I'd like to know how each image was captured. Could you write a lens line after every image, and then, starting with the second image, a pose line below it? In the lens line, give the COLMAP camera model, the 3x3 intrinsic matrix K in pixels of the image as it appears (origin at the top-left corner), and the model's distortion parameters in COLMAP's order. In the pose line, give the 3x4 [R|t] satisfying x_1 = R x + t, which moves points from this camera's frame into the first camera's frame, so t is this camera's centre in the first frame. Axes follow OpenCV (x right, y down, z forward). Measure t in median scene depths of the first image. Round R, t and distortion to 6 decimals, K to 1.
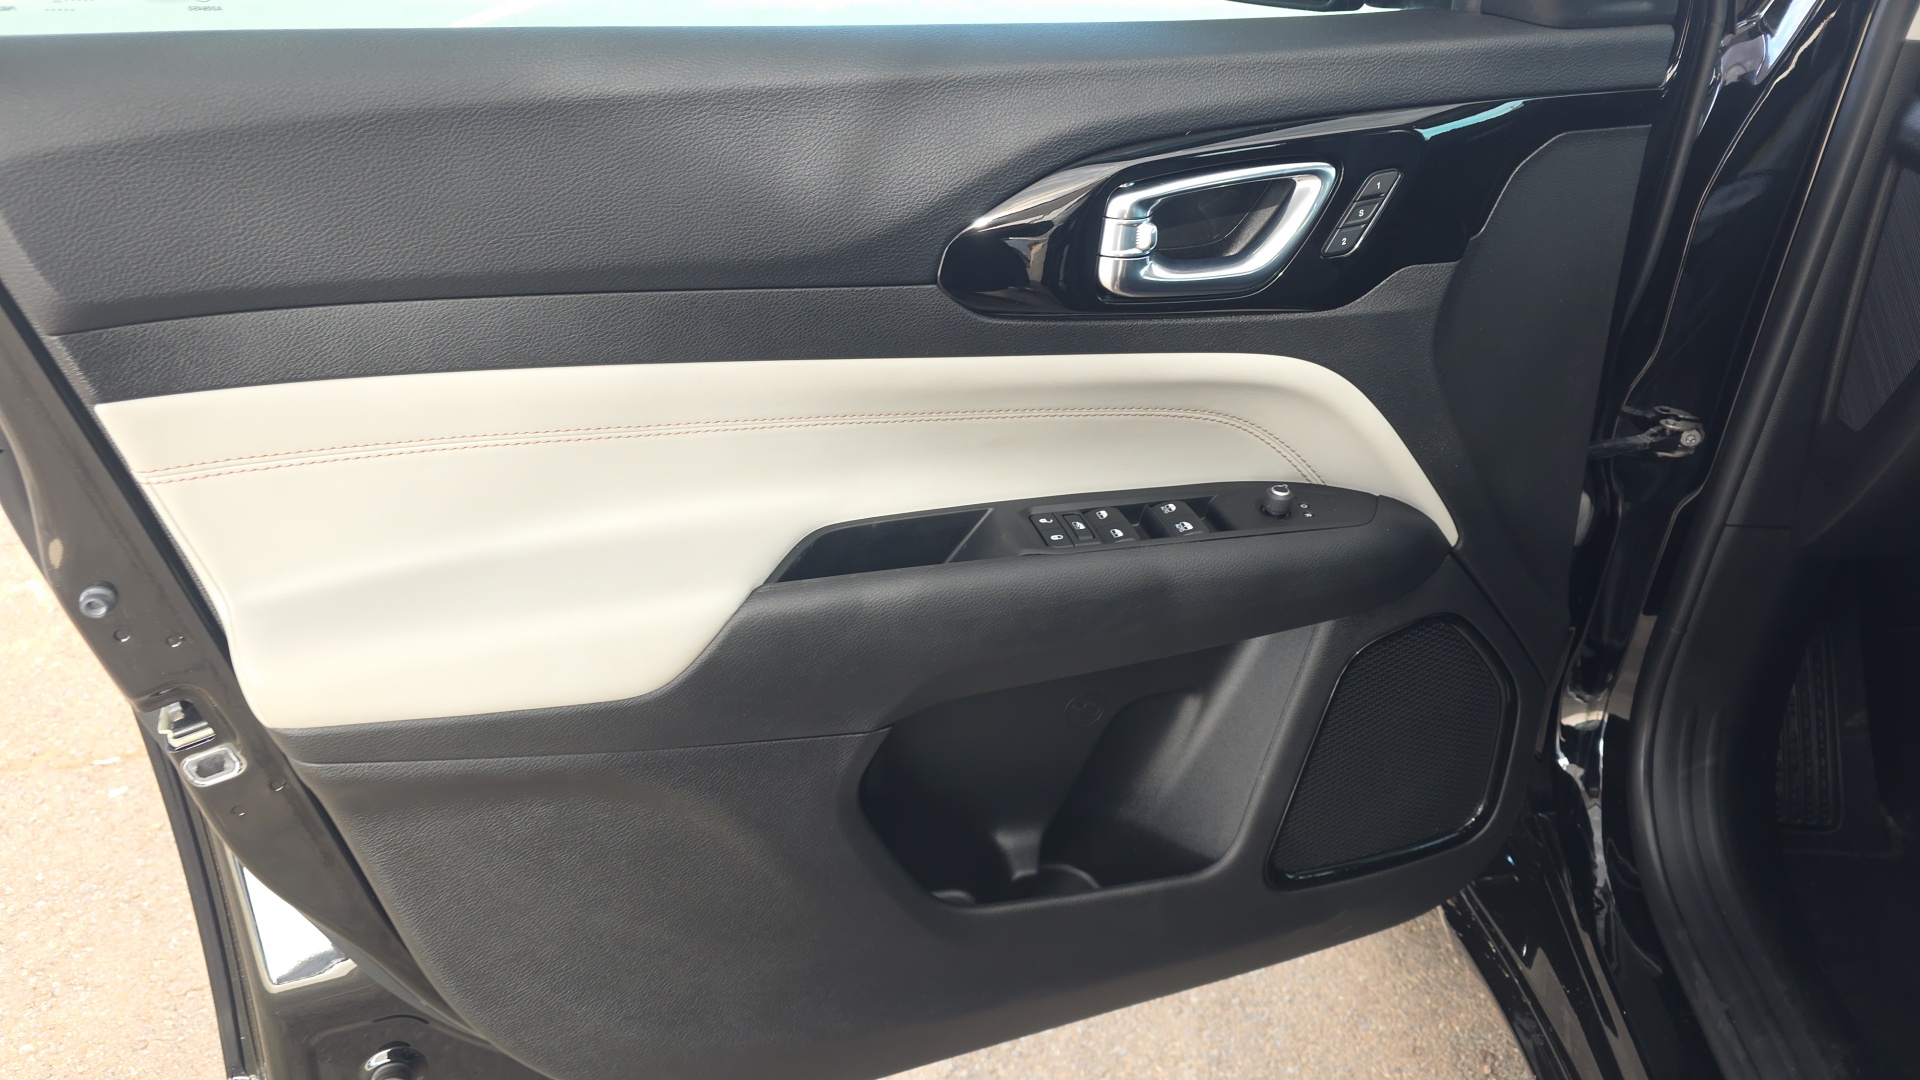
lens RADIAL K [[1304.7, 0, 953.2], [0, 1304.7, 533.7], [0, 0, 1]] dist [0.063195, -0.073471]
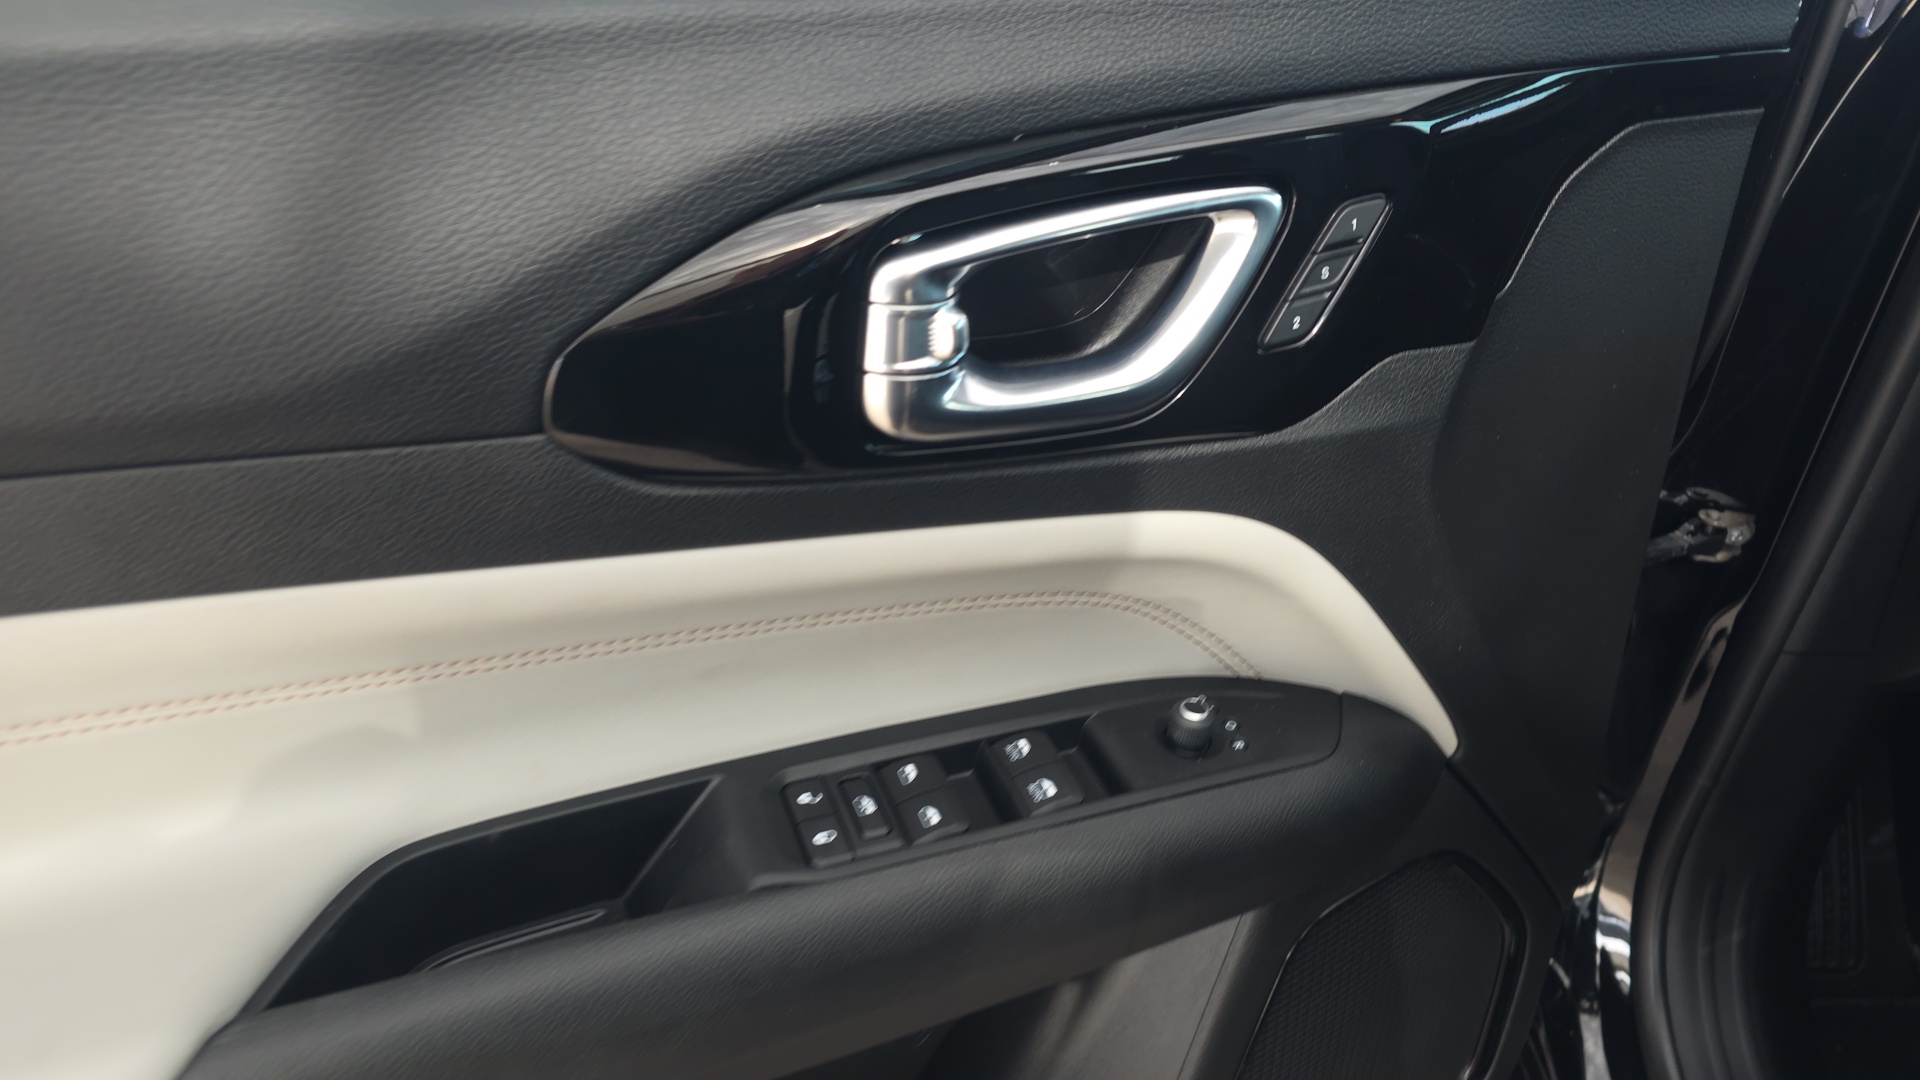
lens RADIAL K [[1304.7, 0, 981.1], [0, 1304.7, 573.6], [0, 0, 1]] dist [0.063195, -0.073471]
pose [[0.994618, -0.037843, 0.096457, 0.096589], [0.031252, 0.997131, 0.068947, -0.151109], [-0.098789, -0.065561, 0.992946, 0.419847]]
